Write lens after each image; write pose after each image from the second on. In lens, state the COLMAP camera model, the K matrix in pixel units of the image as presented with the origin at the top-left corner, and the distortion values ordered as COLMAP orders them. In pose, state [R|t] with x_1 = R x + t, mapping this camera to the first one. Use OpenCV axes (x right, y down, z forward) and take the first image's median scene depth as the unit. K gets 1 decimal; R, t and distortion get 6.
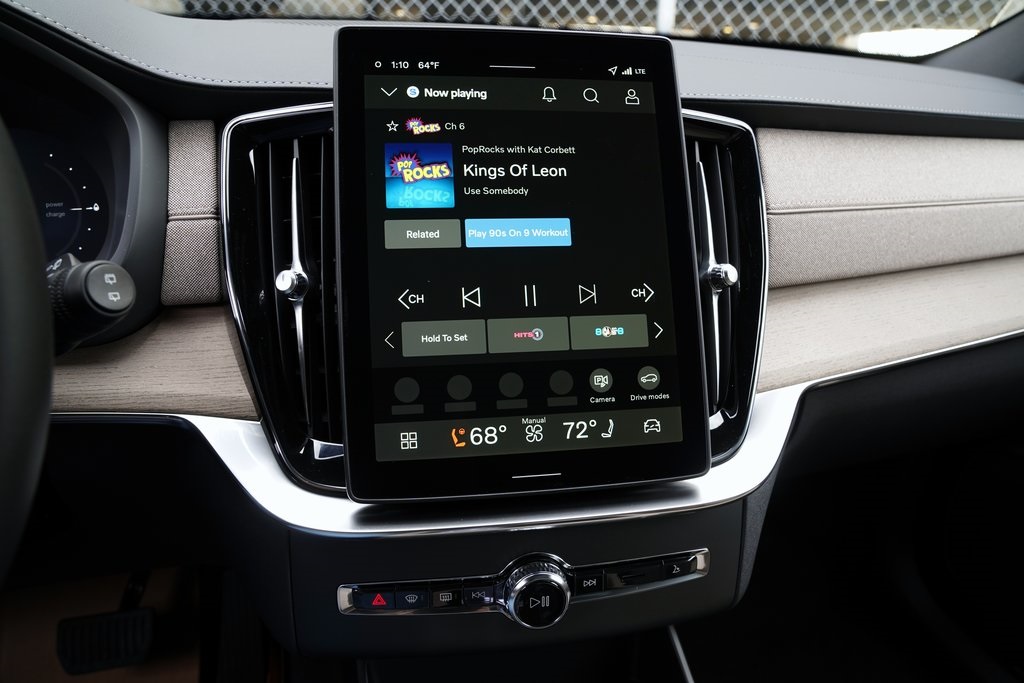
lens RADIAL K [[682.7, 0, 512.0], [0, 682.7, 341.5], [0, 0, 1]] dist [-0.112958, 0.071440]
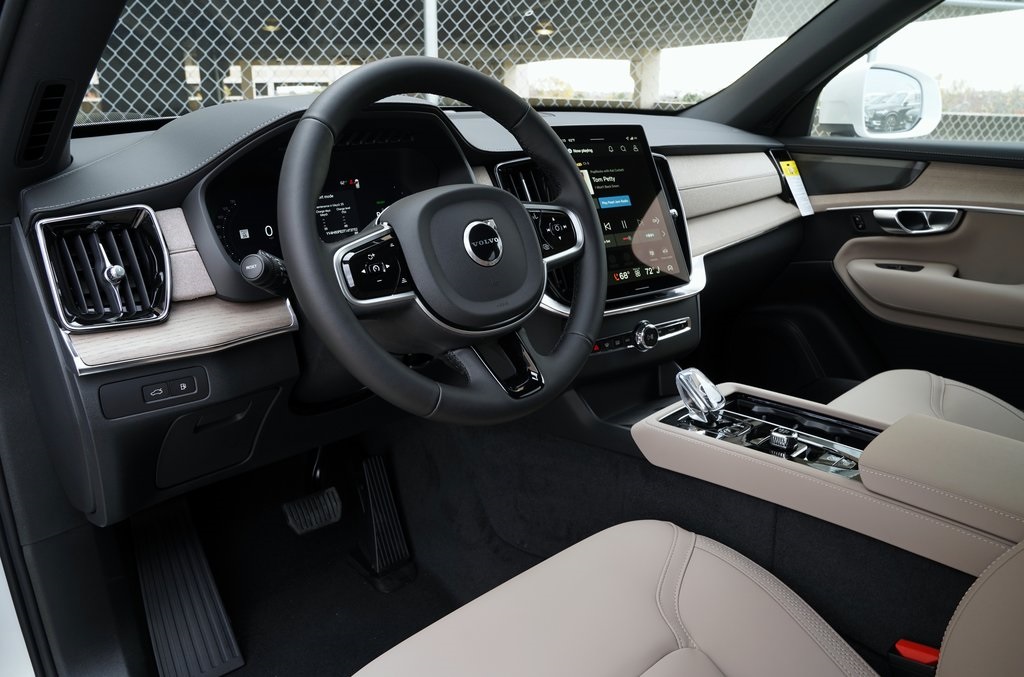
lens RADIAL K [[682.7, 0, 512.0], [0, 682.7, 338.5], [0, 0, 1]] dist [-0.112958, 0.071440]
pose [[0.912732, -0.161592, 0.375245, -1.398995], [0.178961, 0.983787, -0.011648, 0.314481], [-0.367279, 0.077785, 0.926852, -1.223765]]
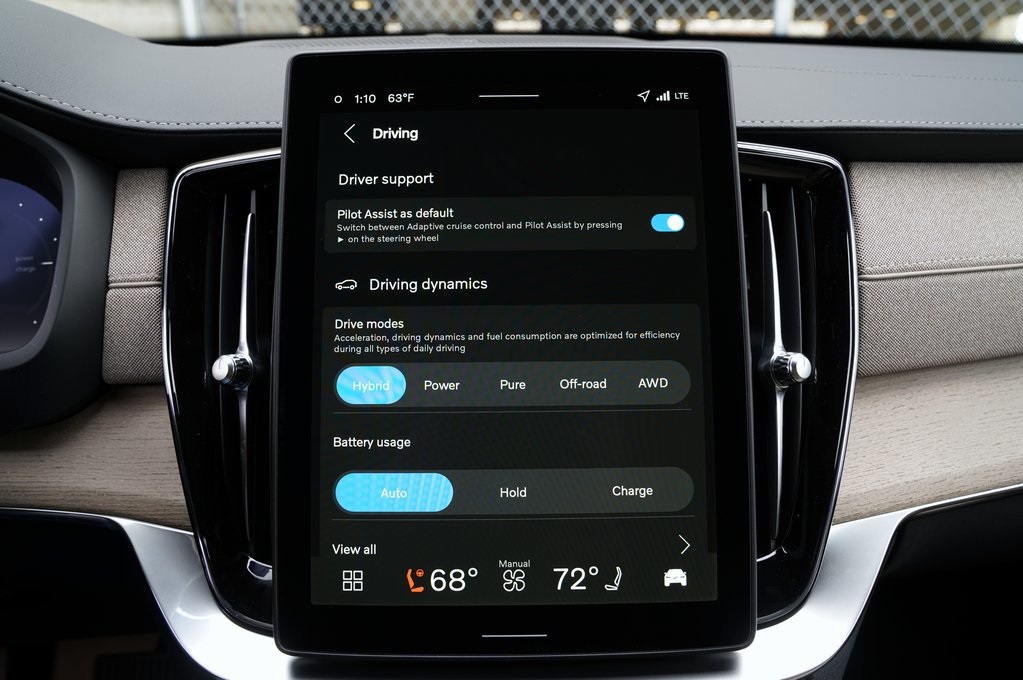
lens RADIAL K [[682.0, 0, 511.5], [0, 682.0, 340.0], [0, 0, 1]] dist [-0.112958, 0.071440]
pose [[0.986298, 0.028250, -0.162535, 0.138439], [-0.028636, 0.999590, -0.000036, -0.129174], [0.162467, 0.004690, 0.986703, 0.239264]]
